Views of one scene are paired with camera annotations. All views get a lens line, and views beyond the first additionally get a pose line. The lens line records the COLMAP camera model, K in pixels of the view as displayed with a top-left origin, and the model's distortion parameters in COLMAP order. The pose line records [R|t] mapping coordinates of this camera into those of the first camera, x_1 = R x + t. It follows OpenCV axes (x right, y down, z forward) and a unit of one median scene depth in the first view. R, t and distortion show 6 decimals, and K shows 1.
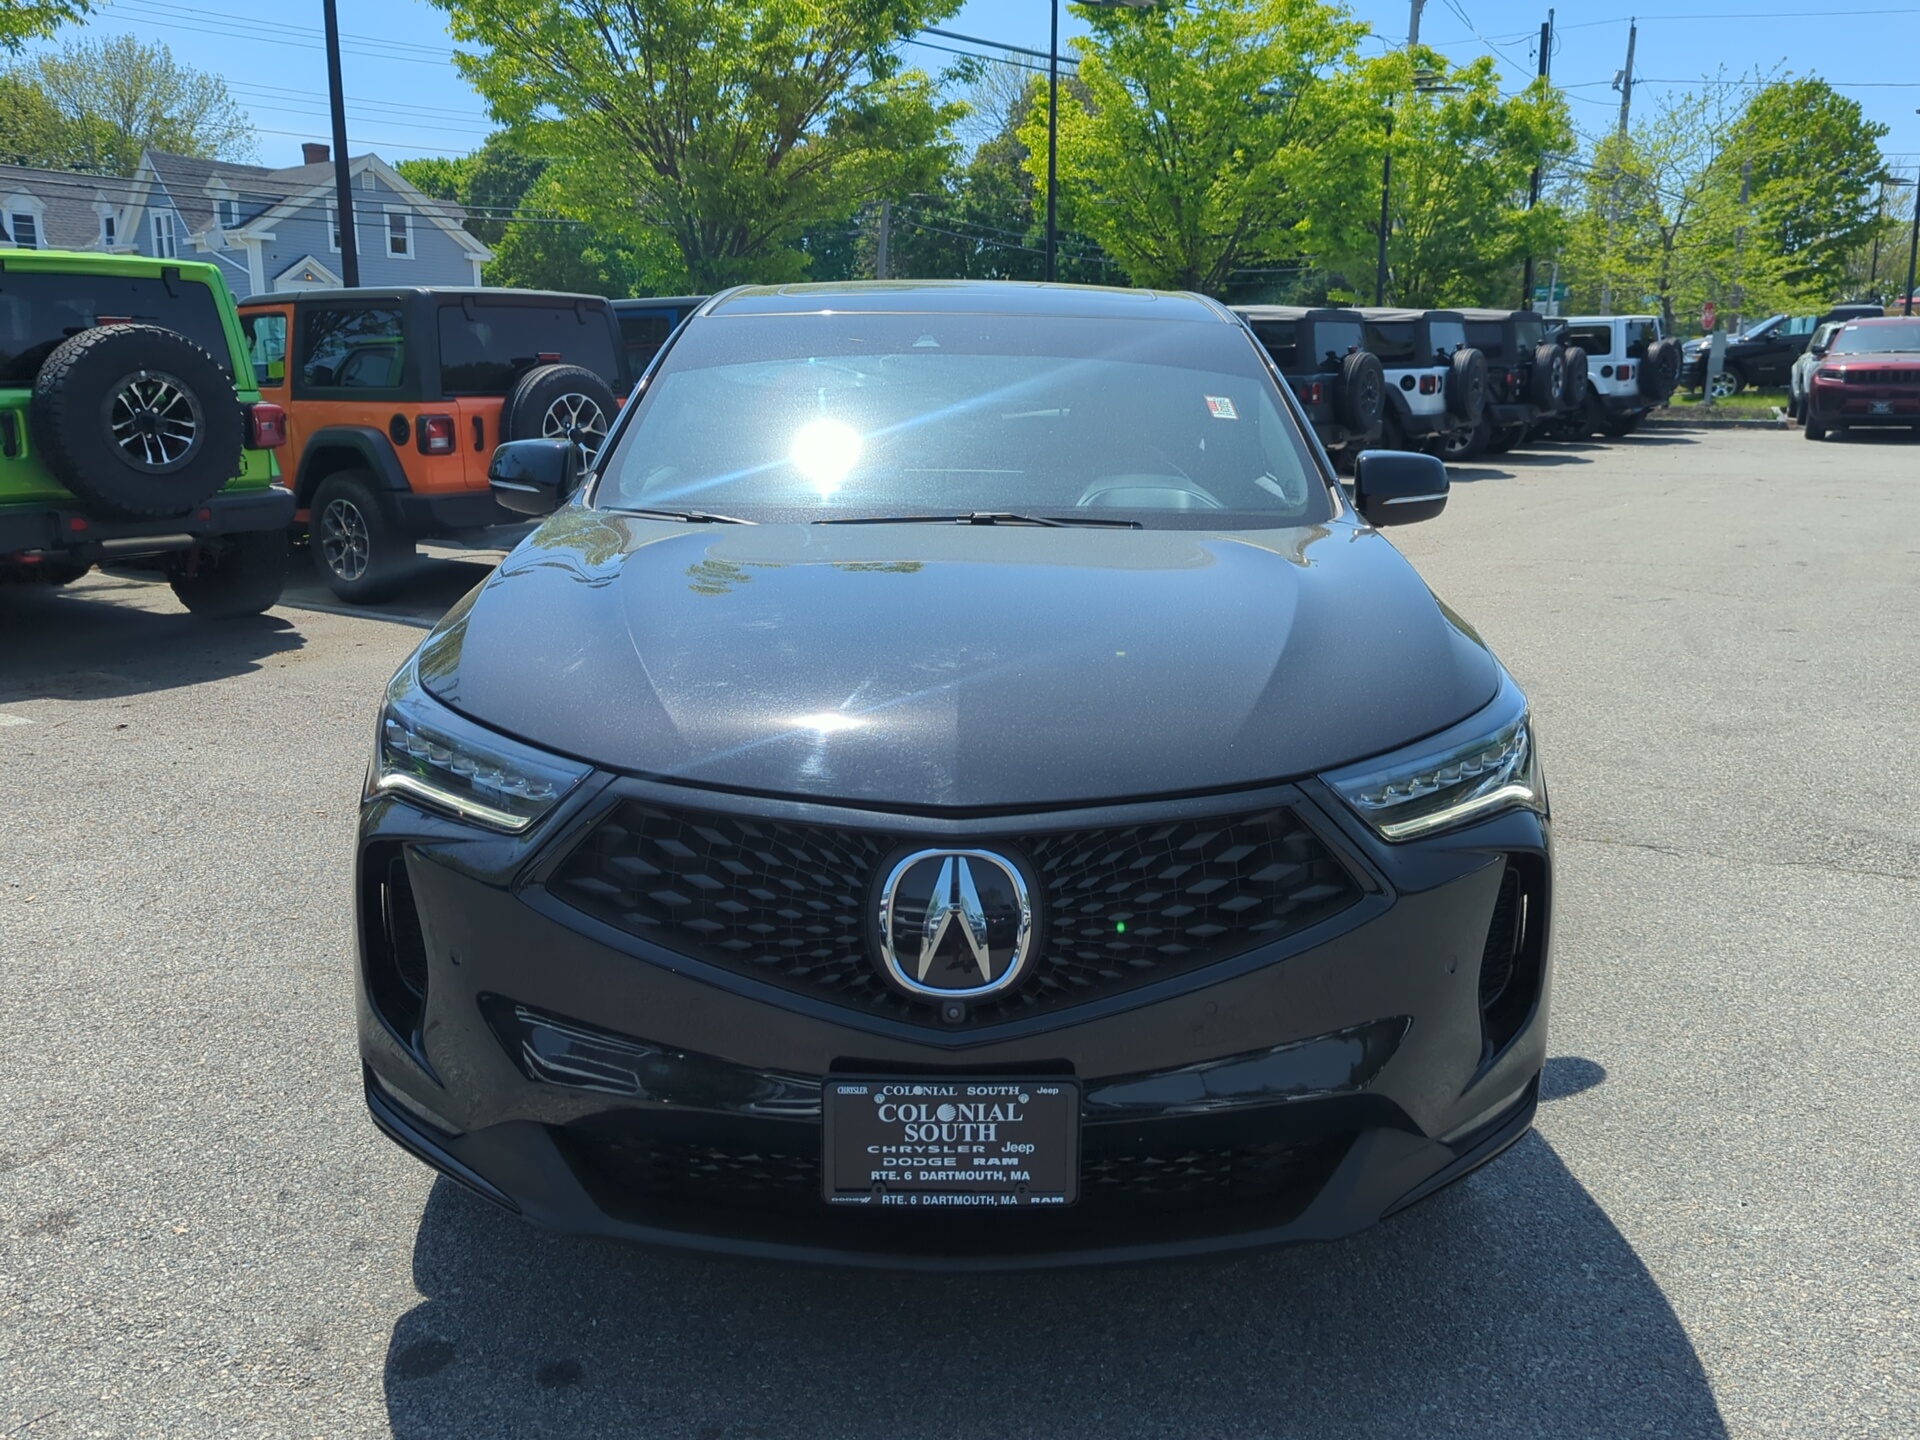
lens RADIAL K [[1550.5, 0, 959.4], [0, 1550.5, 706.0], [0, 0, 1]] dist [0.077470, -0.101486]
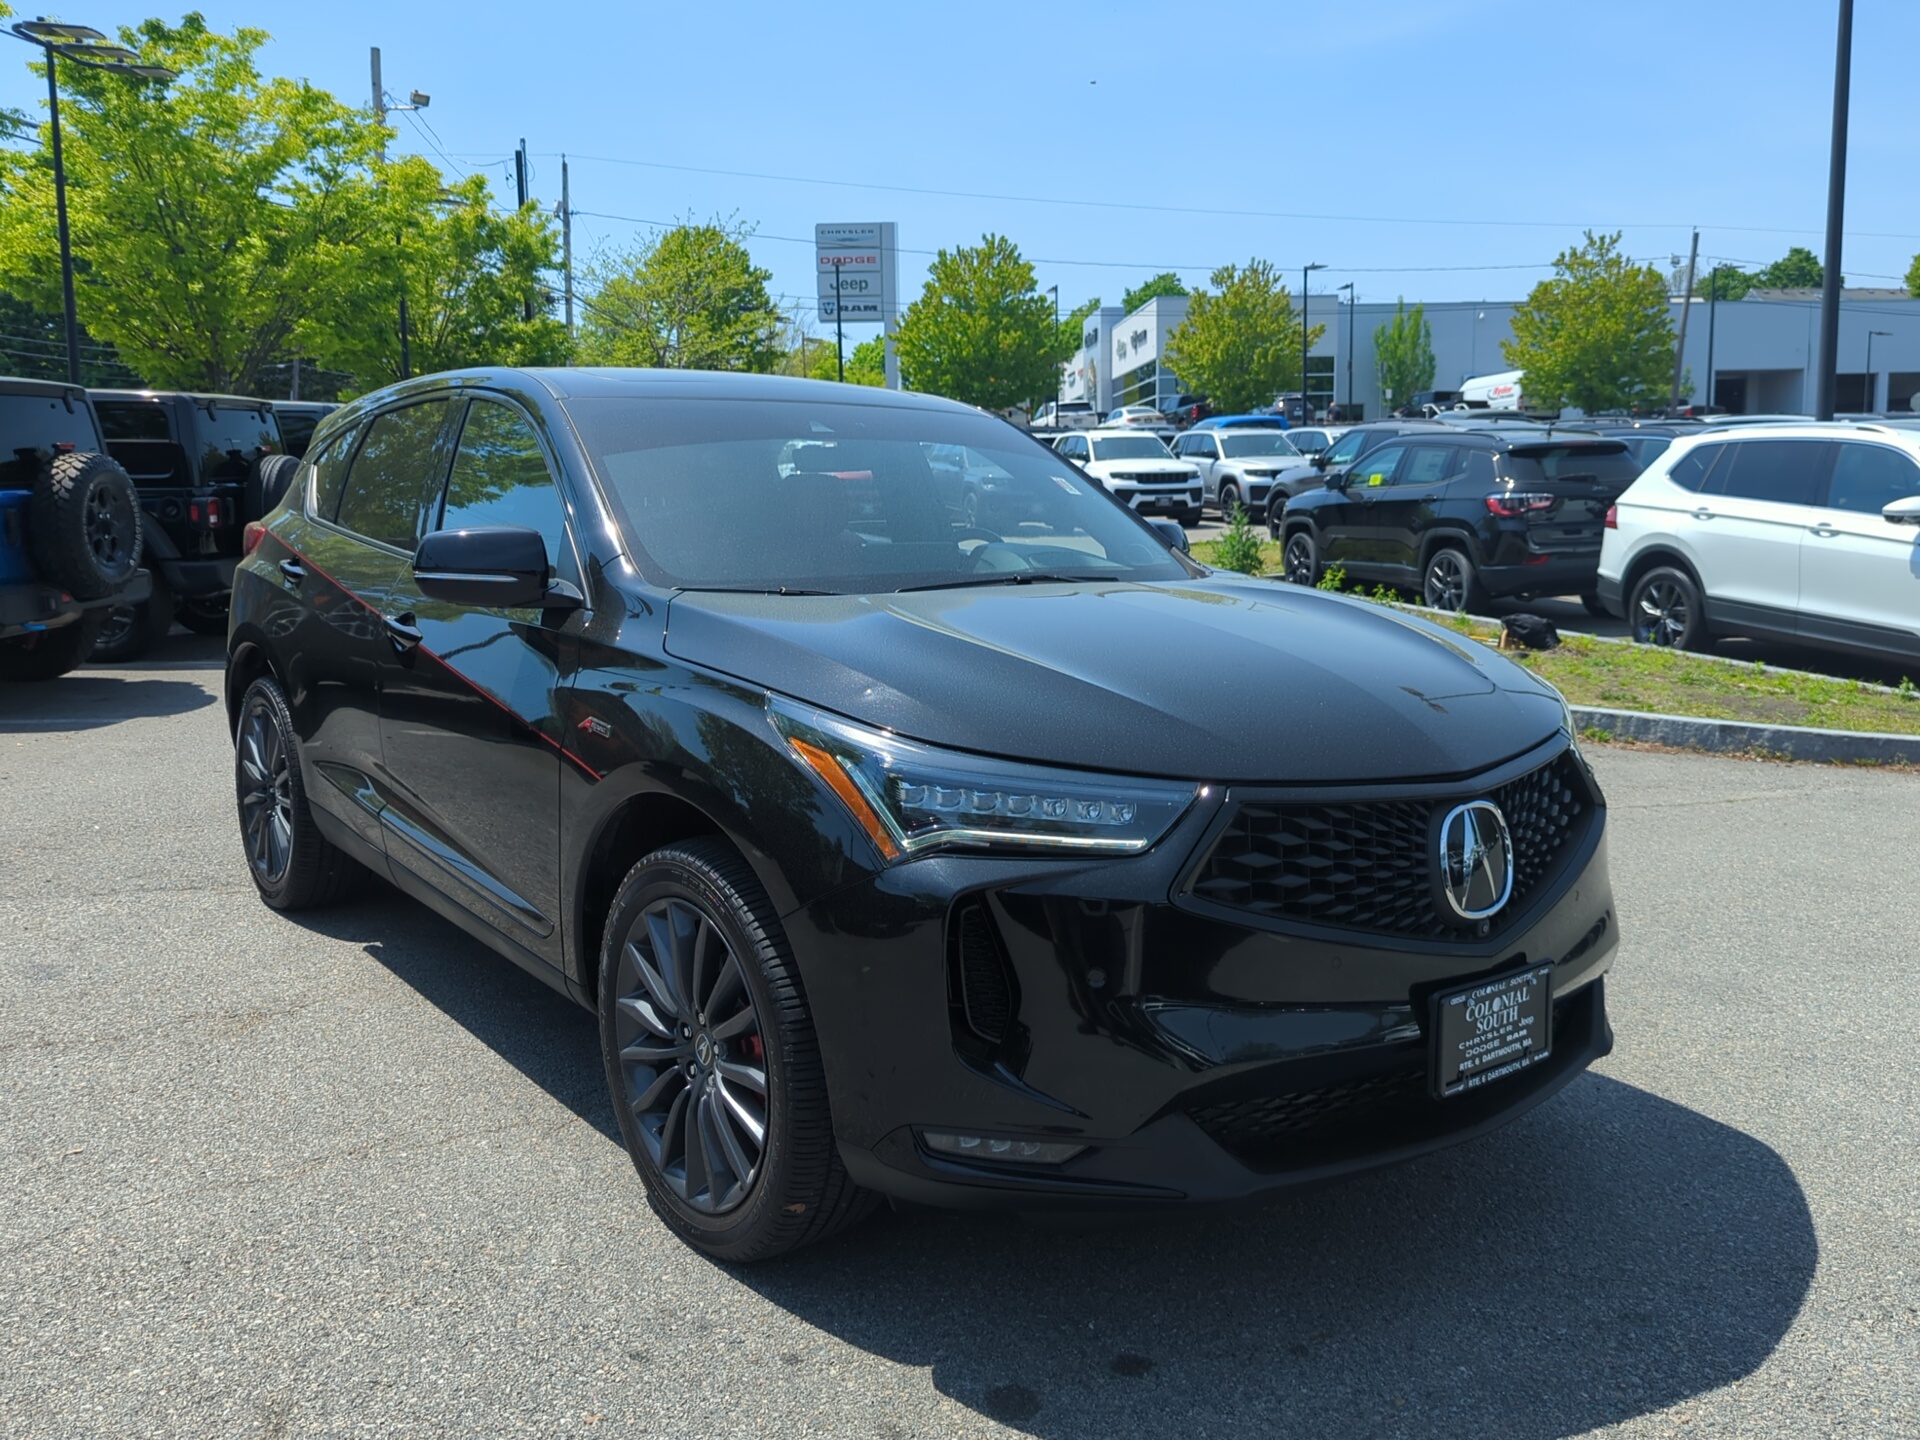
lens RADIAL K [[1560.7, 0, 978.4], [0, 1560.7, 691.5], [0, 0, 1]] dist [0.063716, -0.069470]
pose [[0.783652, -0.083501, 0.615562, -1.017448], [0.128940, 0.991208, -0.029693, -0.015182], [-0.607671, 0.102639, 0.787529, 0.174275]]
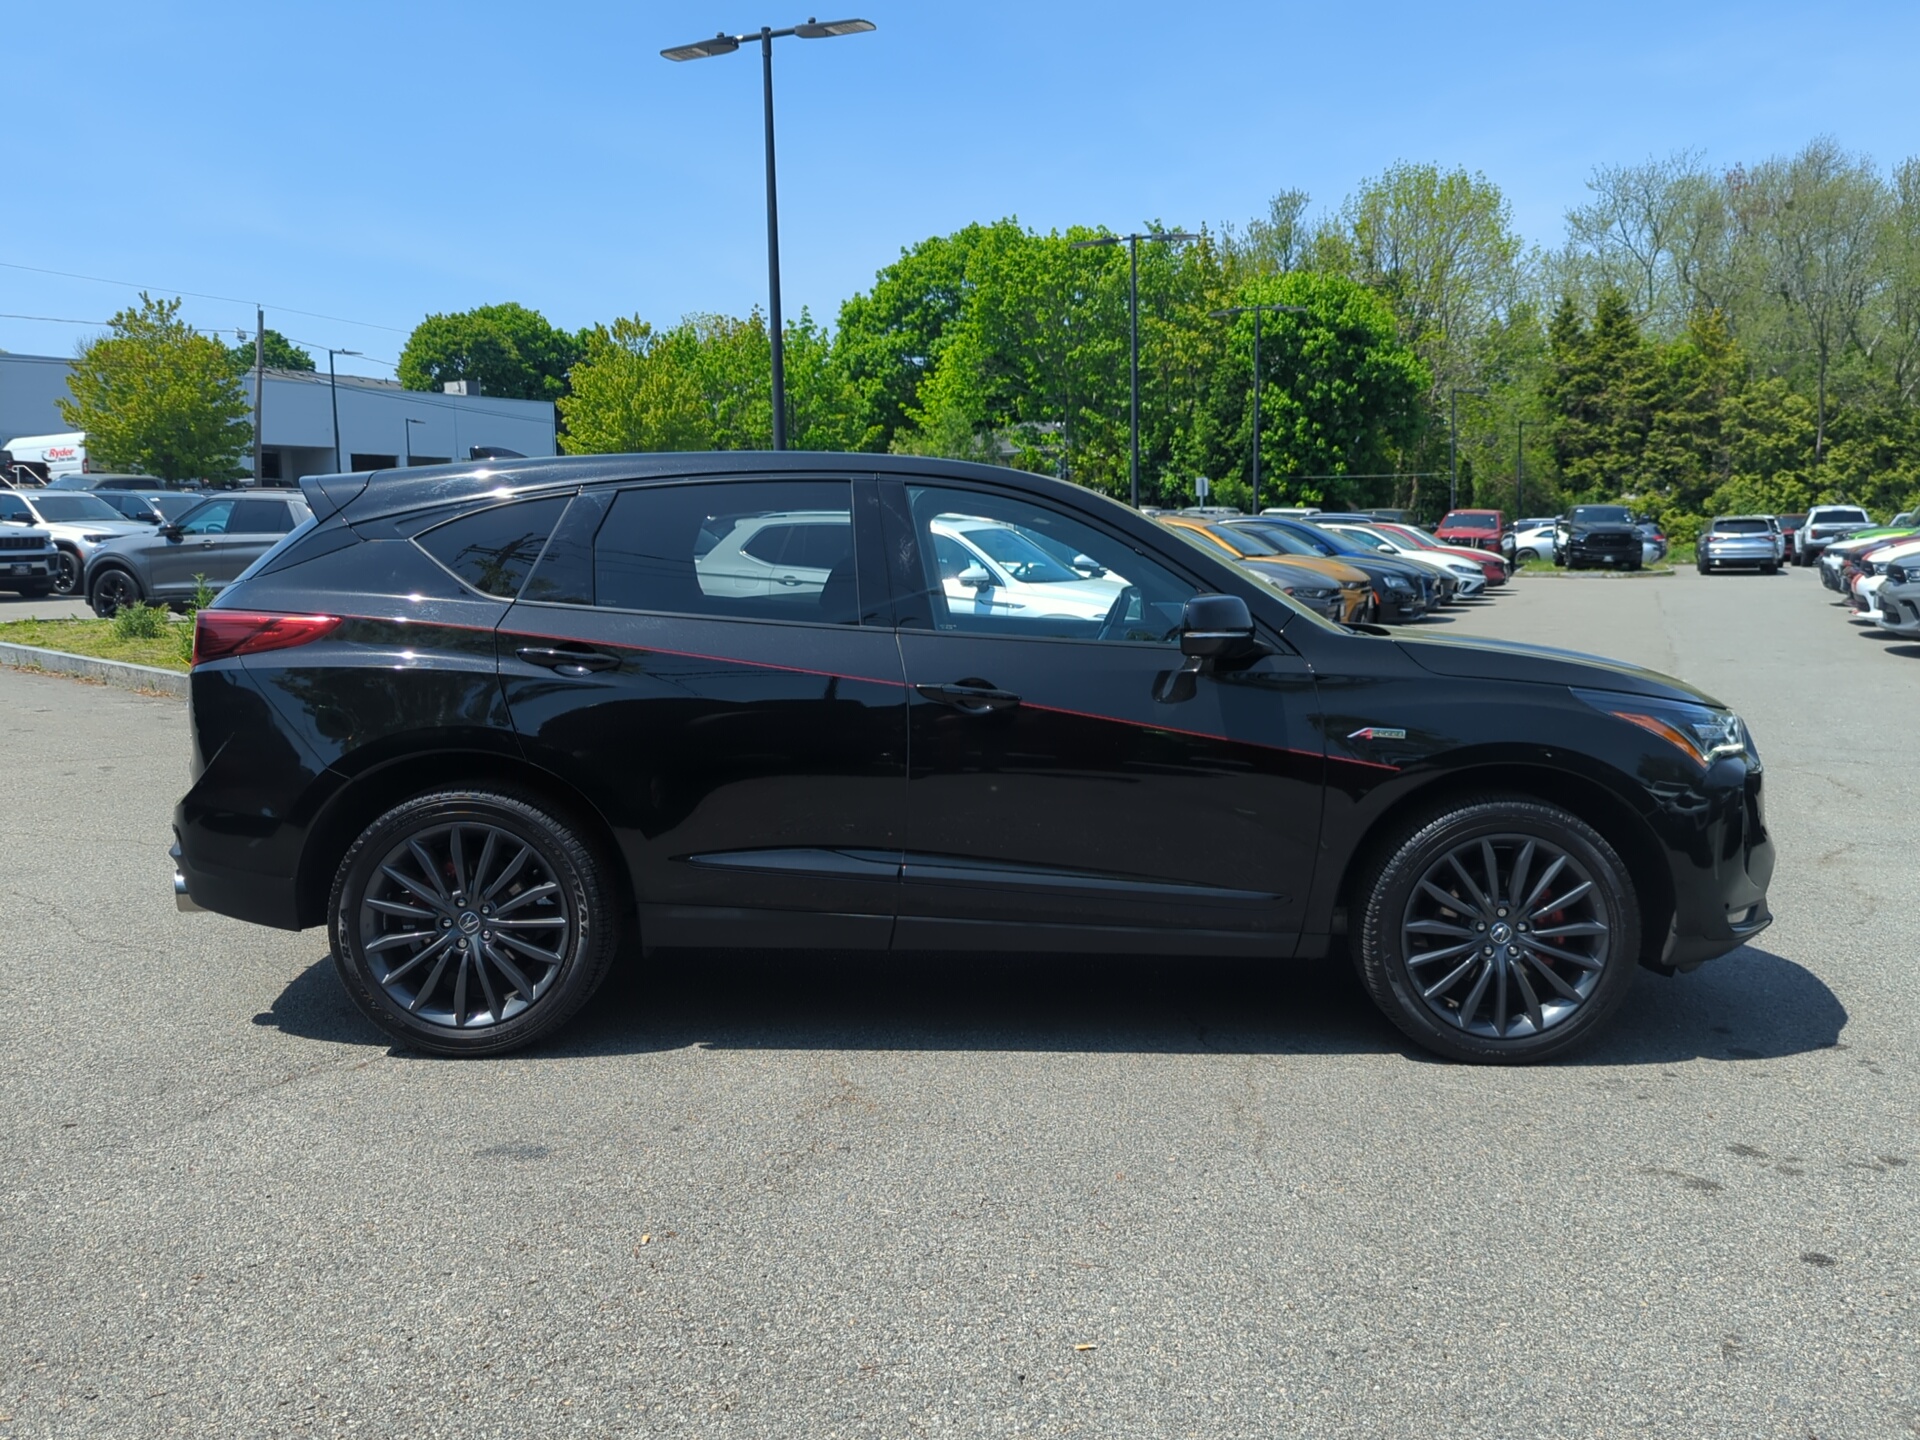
lens RADIAL K [[1560.7, 0, 978.4], [0, 1560.7, 691.5], [0, 0, 1]] dist [0.063716, -0.069470]
pose [[-0.021144, -0.090343, 0.995686, -2.270244], [0.207606, 0.973804, 0.092766, -0.377136], [-0.977984, 0.208672, -0.001835, 1.919741]]
